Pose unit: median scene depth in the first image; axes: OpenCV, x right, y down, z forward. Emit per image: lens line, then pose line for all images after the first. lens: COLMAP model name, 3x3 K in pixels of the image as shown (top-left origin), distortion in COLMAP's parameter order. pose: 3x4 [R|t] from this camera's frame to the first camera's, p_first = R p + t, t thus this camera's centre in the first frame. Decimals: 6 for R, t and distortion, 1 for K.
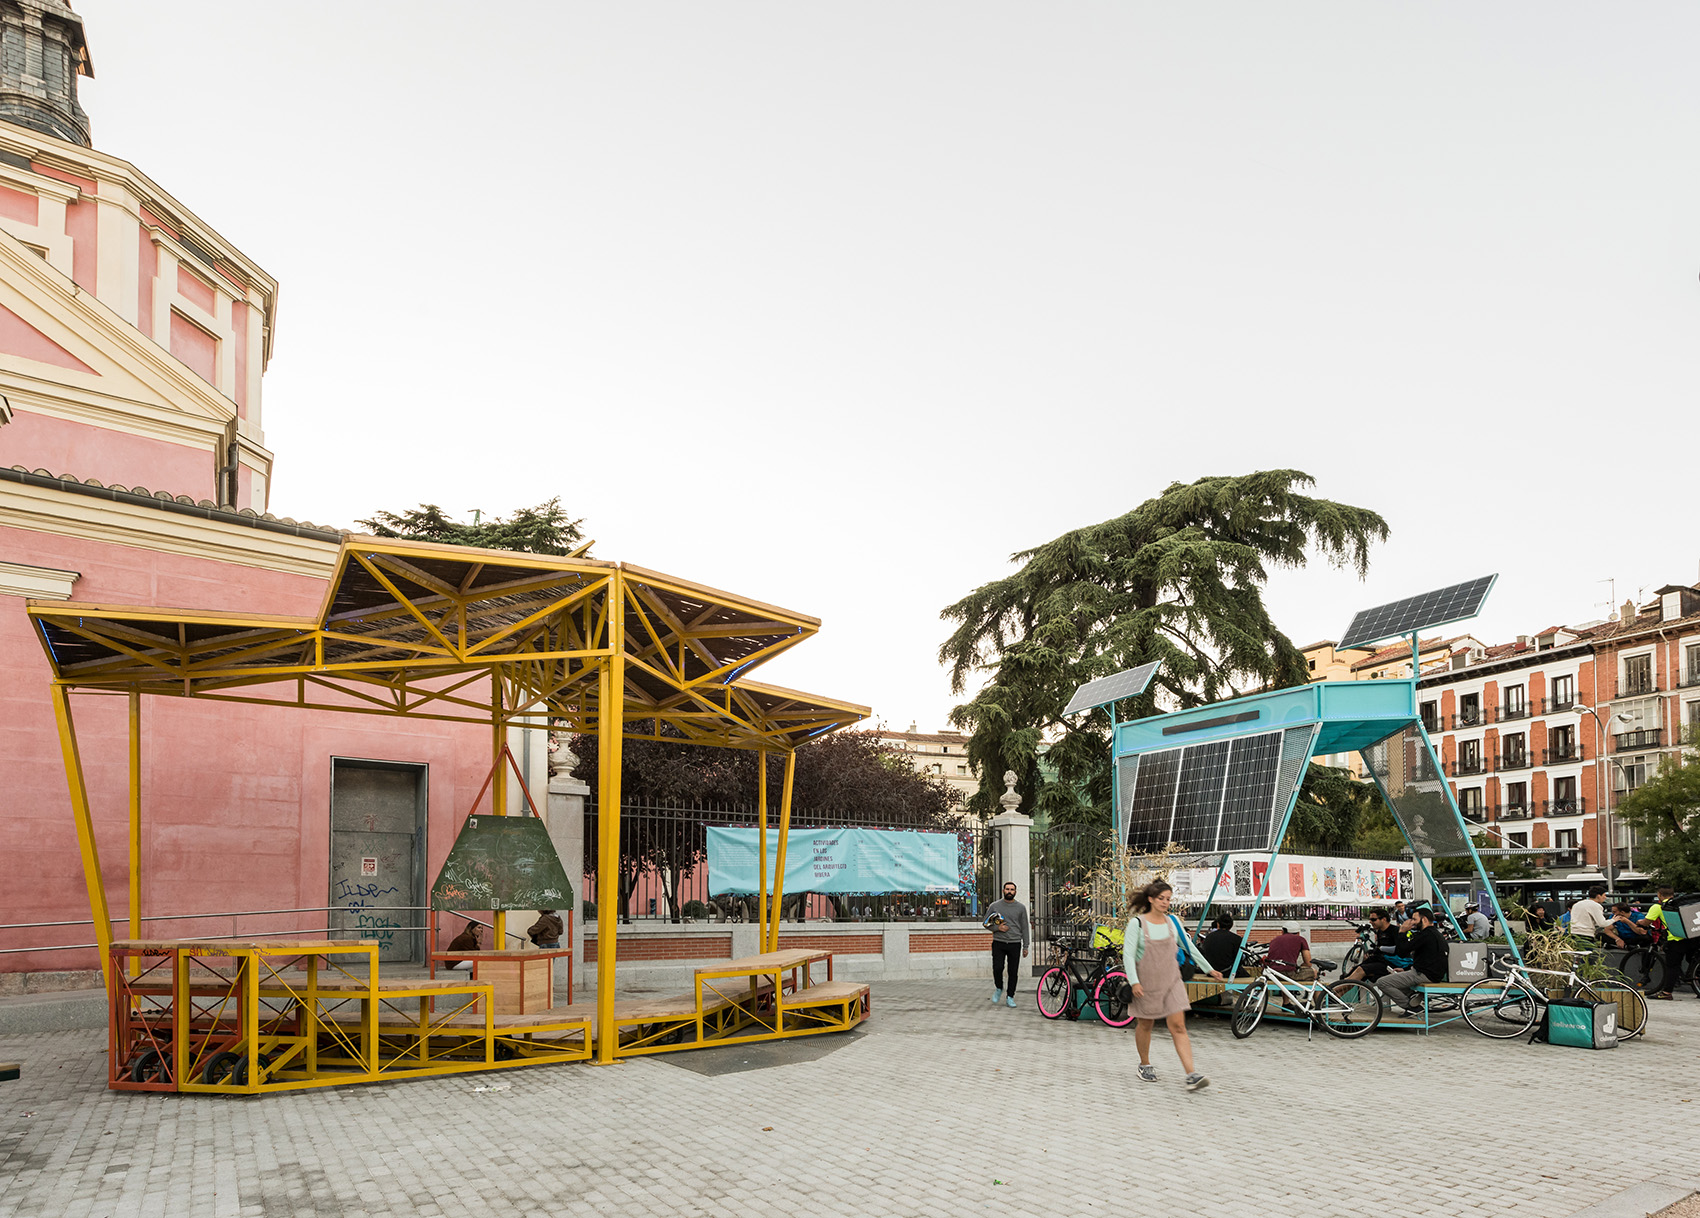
lens RADIAL K [[927.1, 0, 848.3], [0, 927.1, 819.8], [0, 0, 1]] dist [0.007557, 0.001771]
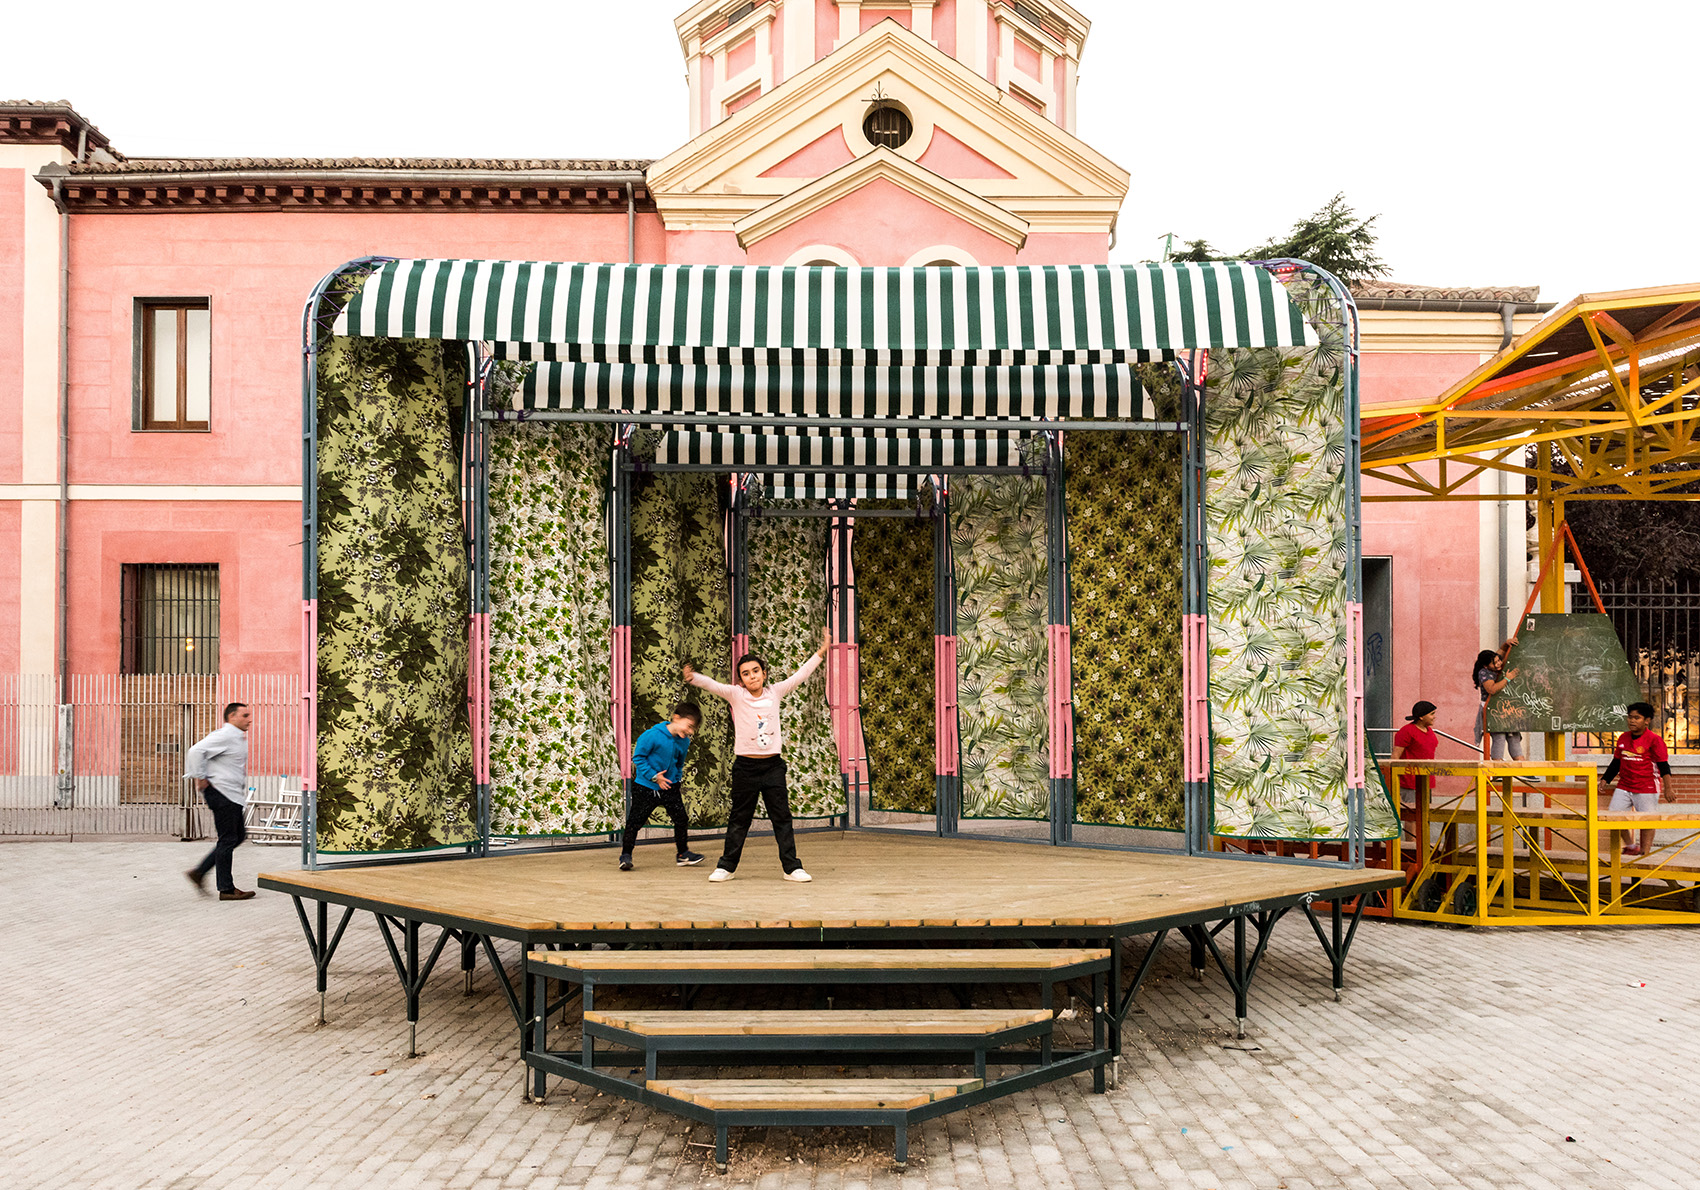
lens RADIAL K [[1225.4, 0, 905.3], [0, 1225.4, 663.5], [0, 0, 1]] dist [0.124460, -0.216721]
pose [[0.854223, -0.031042, -0.518979, -0.053870], [0.049493, 0.998538, 0.021737, -0.002290], [0.517545, -0.044254, 0.854511, -0.038061]]
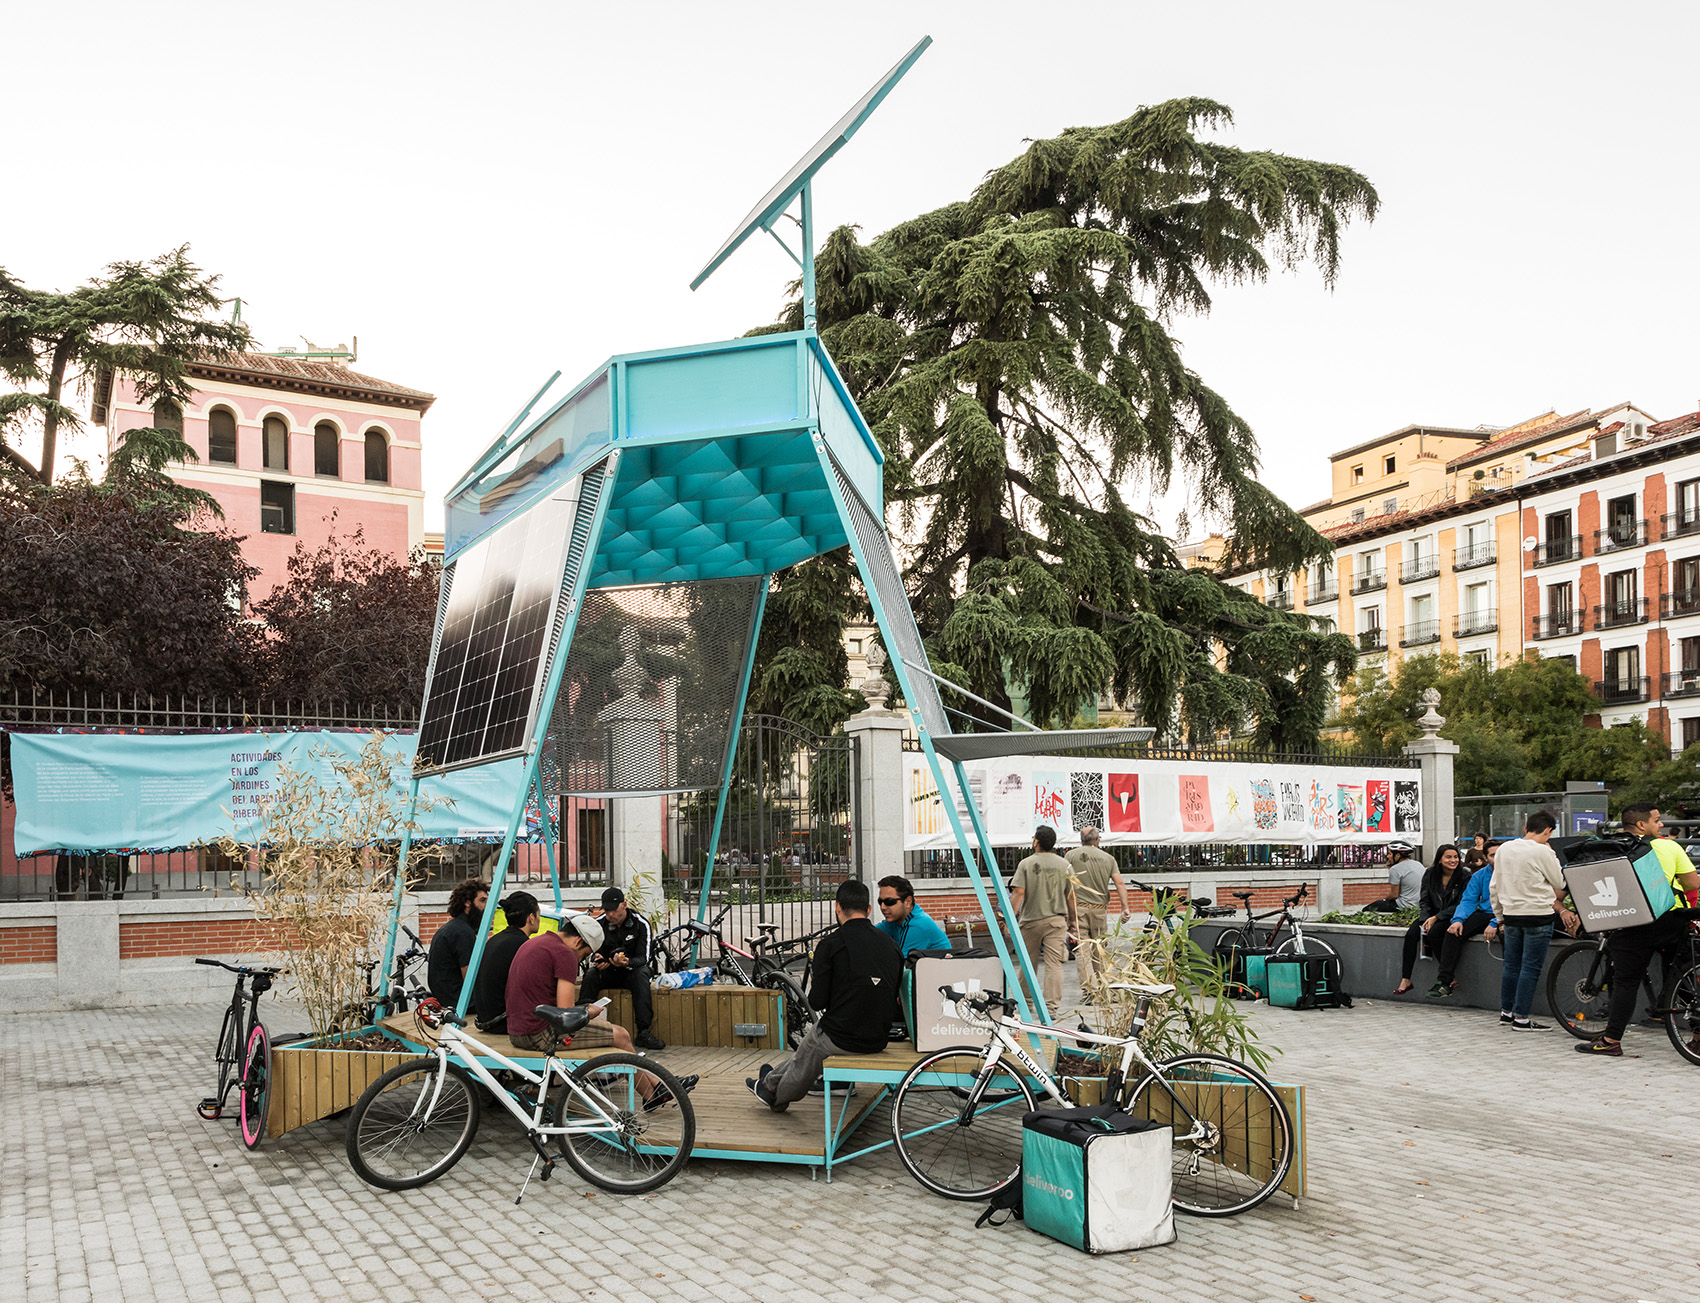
lens RADIAL K [[1262.3, 0, 786.8], [0, 1262.3, 768.5], [0, 0, 1]] dist [0.012017, -0.000805]
pose [[0.997563, -0.020741, -0.066618, 0.259272], [0.022960, 0.999201, 0.032719, 0.009890], [0.065886, -0.034169, 0.997242, 0.173770]]
